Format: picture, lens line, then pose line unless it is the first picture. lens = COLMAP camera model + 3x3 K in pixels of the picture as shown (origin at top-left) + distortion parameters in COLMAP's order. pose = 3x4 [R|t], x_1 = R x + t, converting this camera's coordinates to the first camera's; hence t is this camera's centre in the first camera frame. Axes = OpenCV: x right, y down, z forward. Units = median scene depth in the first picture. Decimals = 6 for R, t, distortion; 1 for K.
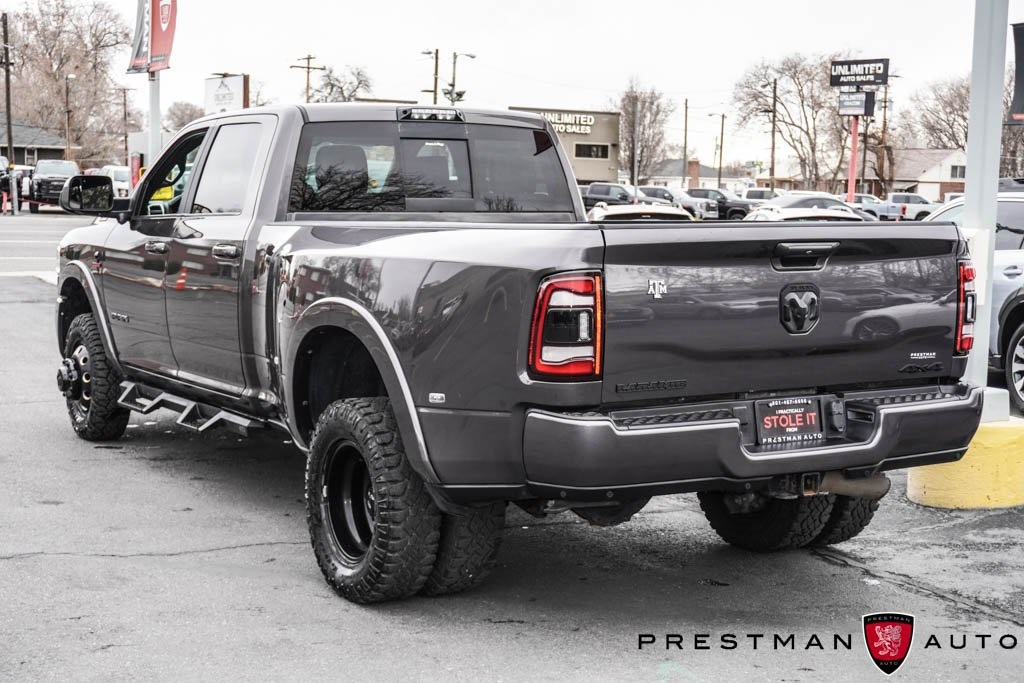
lens RADIAL K [[1736.3, 0, 512.4], [0, 1736.3, 343.8], [0, 0, 1]] dist [0.039647, 0.000000]
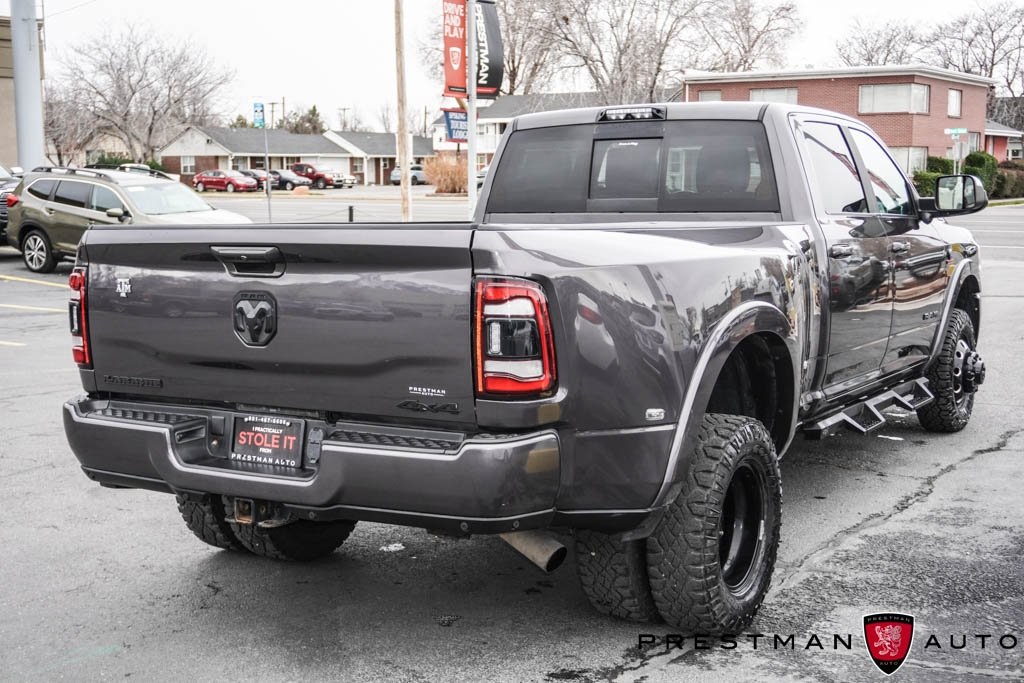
lens RADIAL K [[1420.3, 0, 512.9], [0, 1420.3, 338.7], [0, 0, 1]] dist [0.054229, 0.000000]
pose [[0.430387, 0.079565, -0.899131, 0.889206], [-0.066785, 0.996184, 0.056185, -0.060433], [0.900171, 0.035867, 0.434058, 0.789849]]
